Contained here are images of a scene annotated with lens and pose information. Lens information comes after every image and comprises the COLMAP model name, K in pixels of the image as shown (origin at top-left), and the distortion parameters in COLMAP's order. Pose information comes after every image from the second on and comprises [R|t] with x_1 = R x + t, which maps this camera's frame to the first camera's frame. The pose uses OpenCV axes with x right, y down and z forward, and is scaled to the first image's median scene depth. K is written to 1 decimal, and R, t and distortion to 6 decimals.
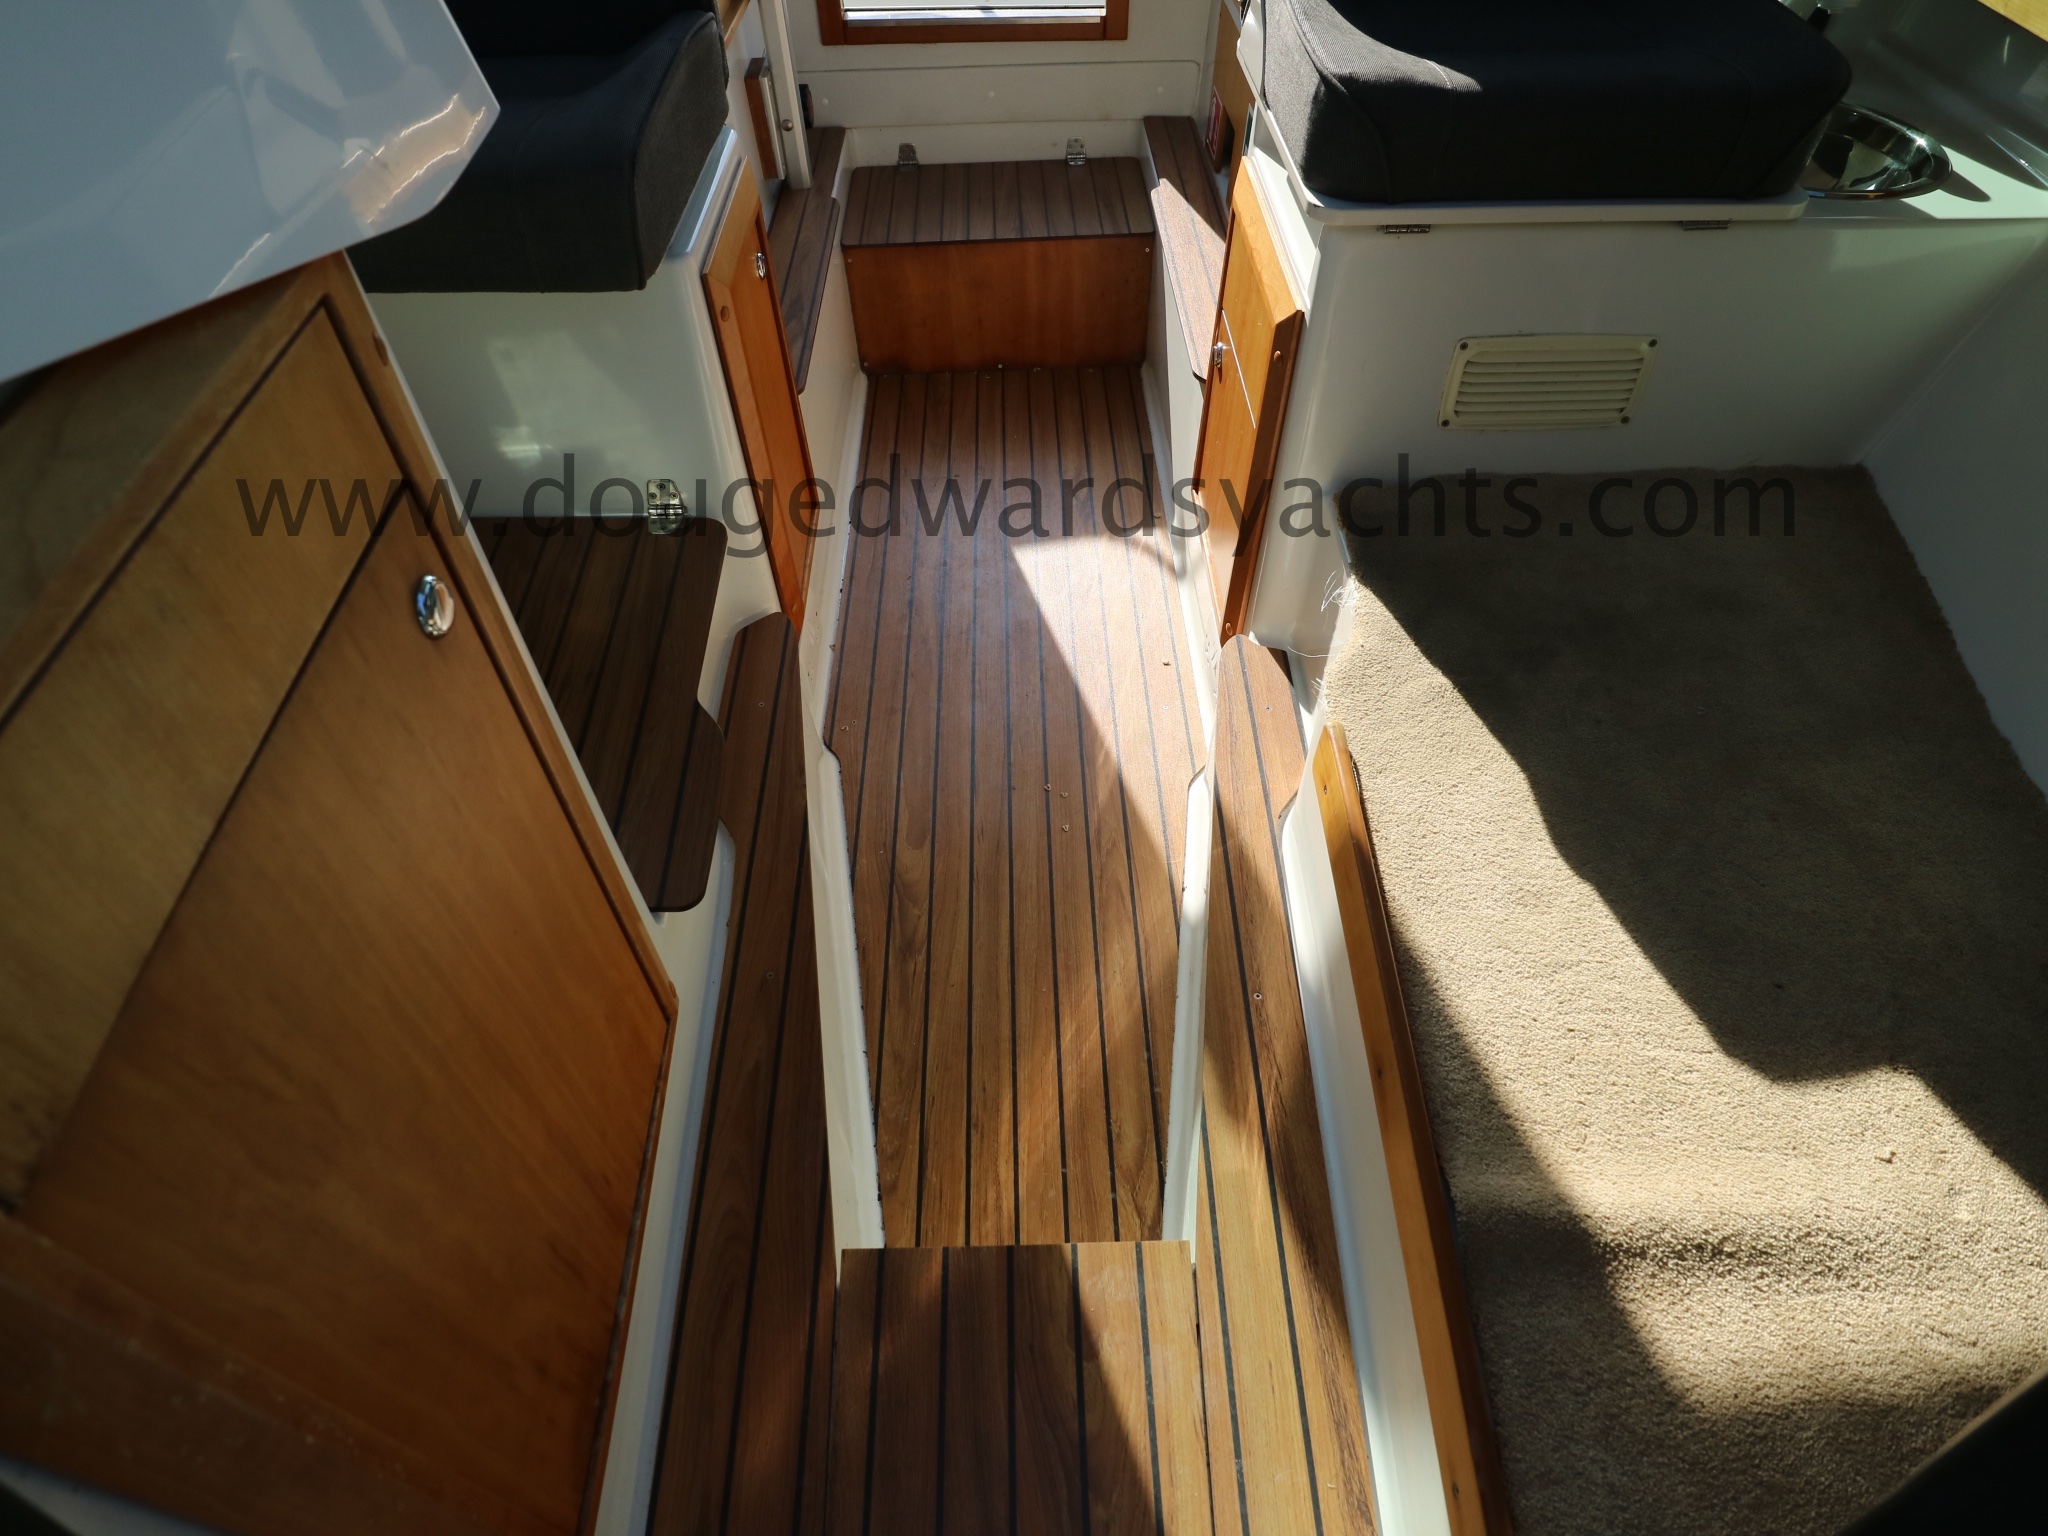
lens RADIAL K [[1159.6, 0, 1036.2], [0, 1159.6, 763.8], [0, 0, 1]] dist [-0.057757, 0.026544]
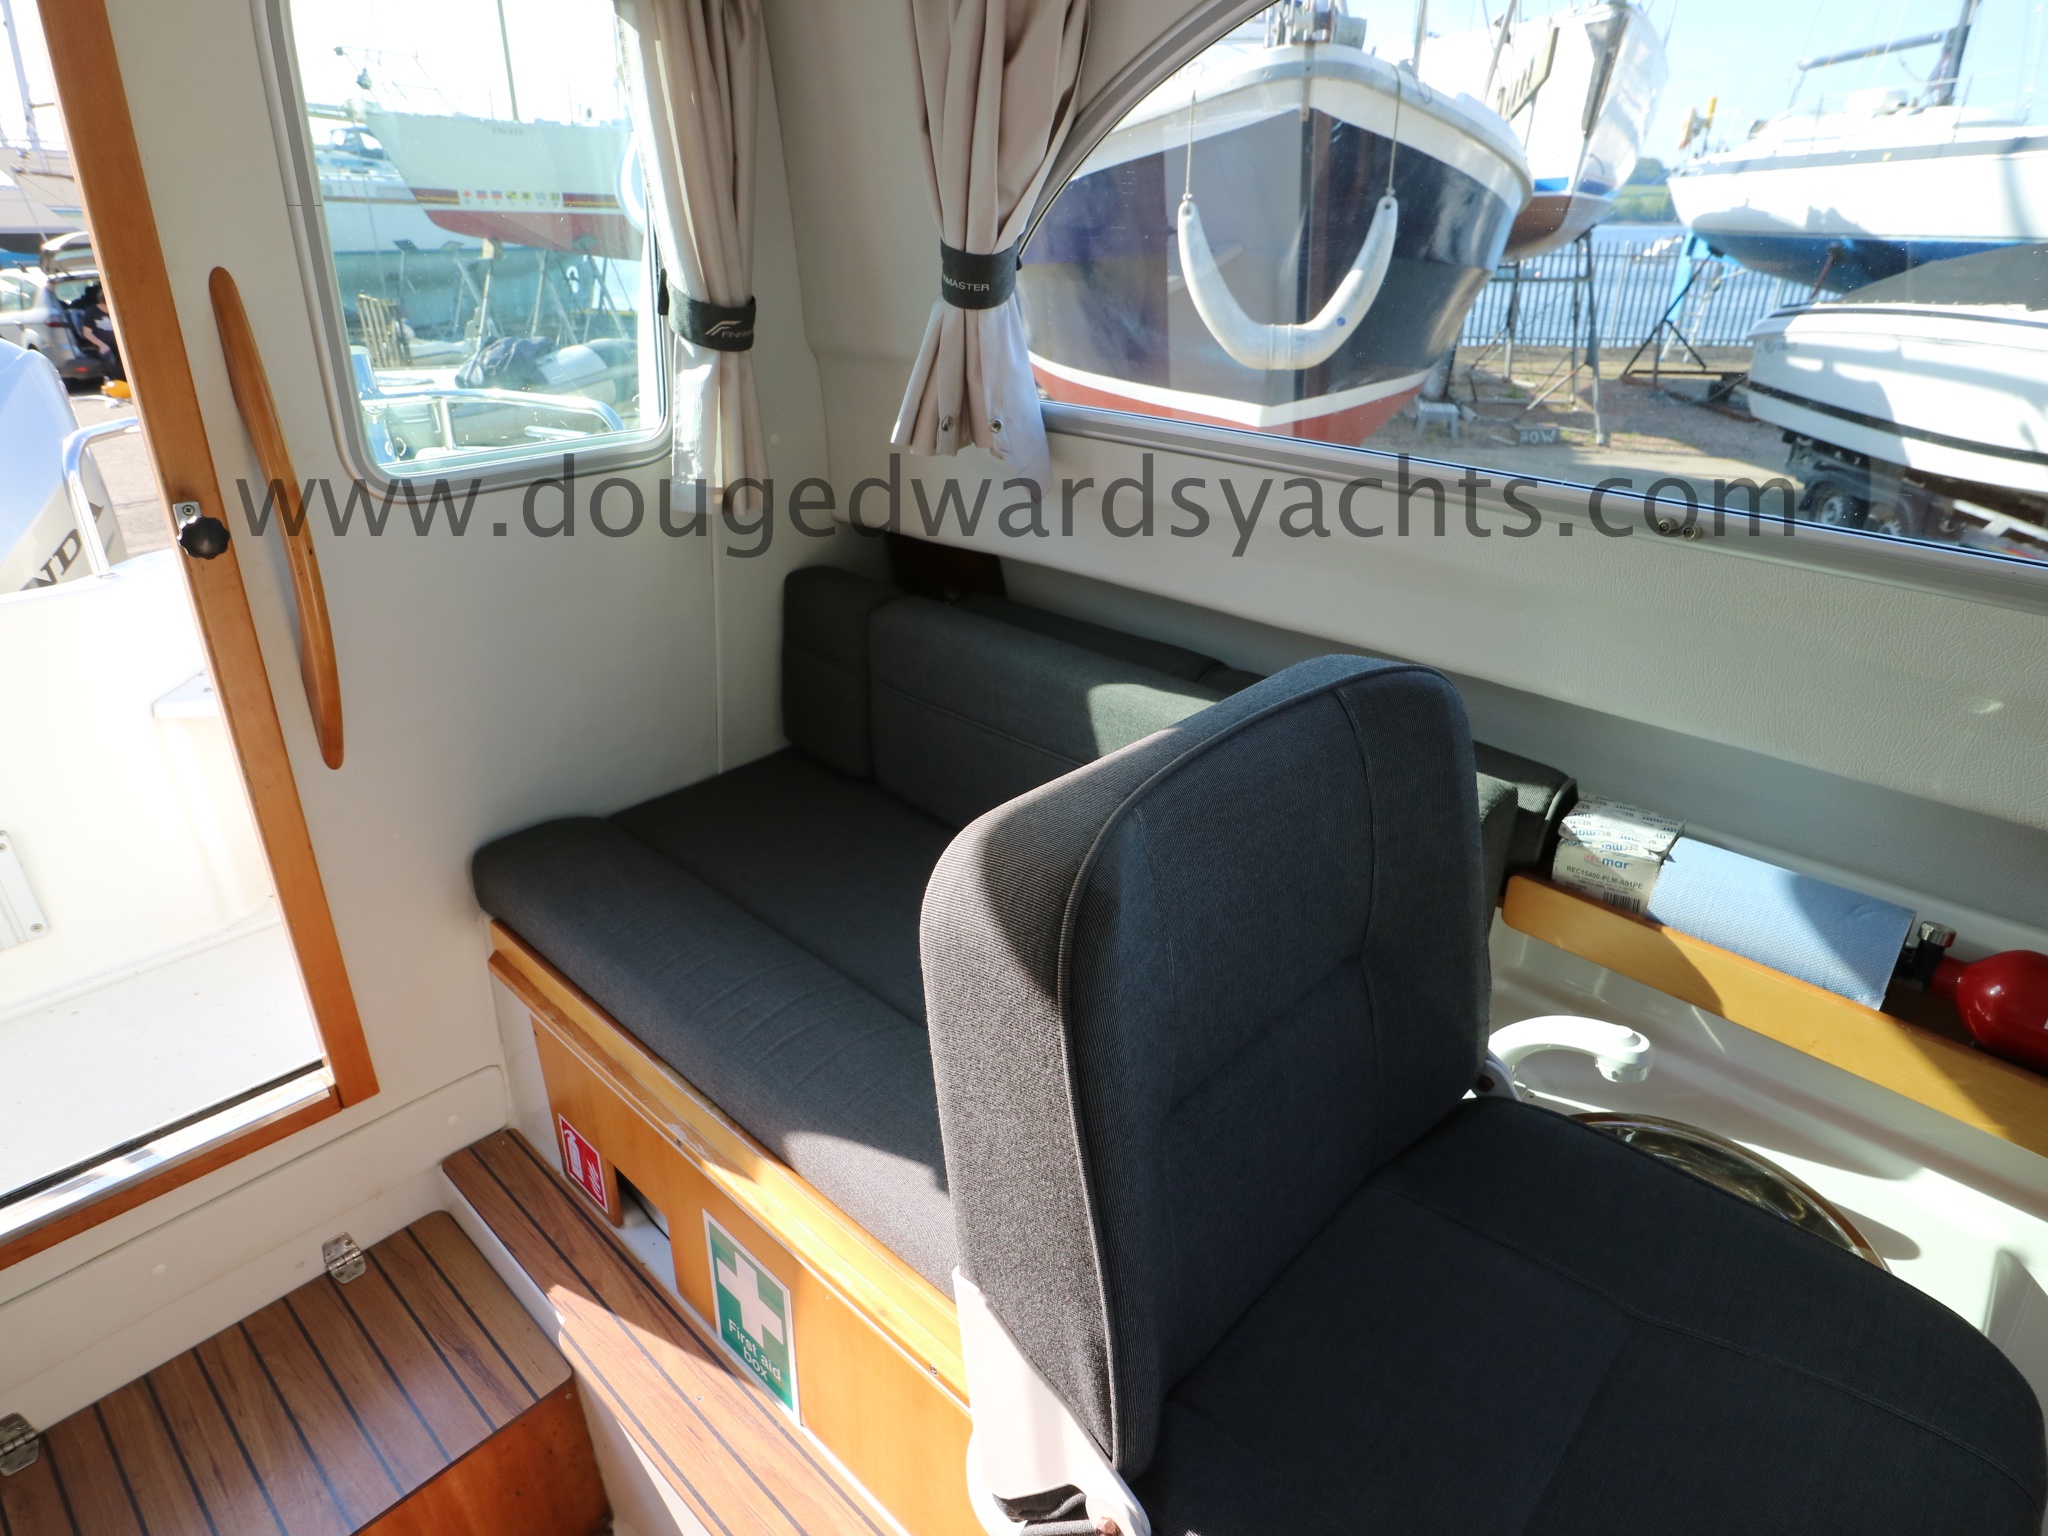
lens RADIAL K [[1151.8, 0, 1039.5], [0, 1151.8, 760.2], [0, 0, 1]] dist [-0.032058, 0.002615]
pose [[0.695943, -0.291637, 0.656209, -0.029982], [0.524015, 0.831062, -0.186397, -0.507573], [-0.490990, 0.473585, 0.731194, 0.271133]]
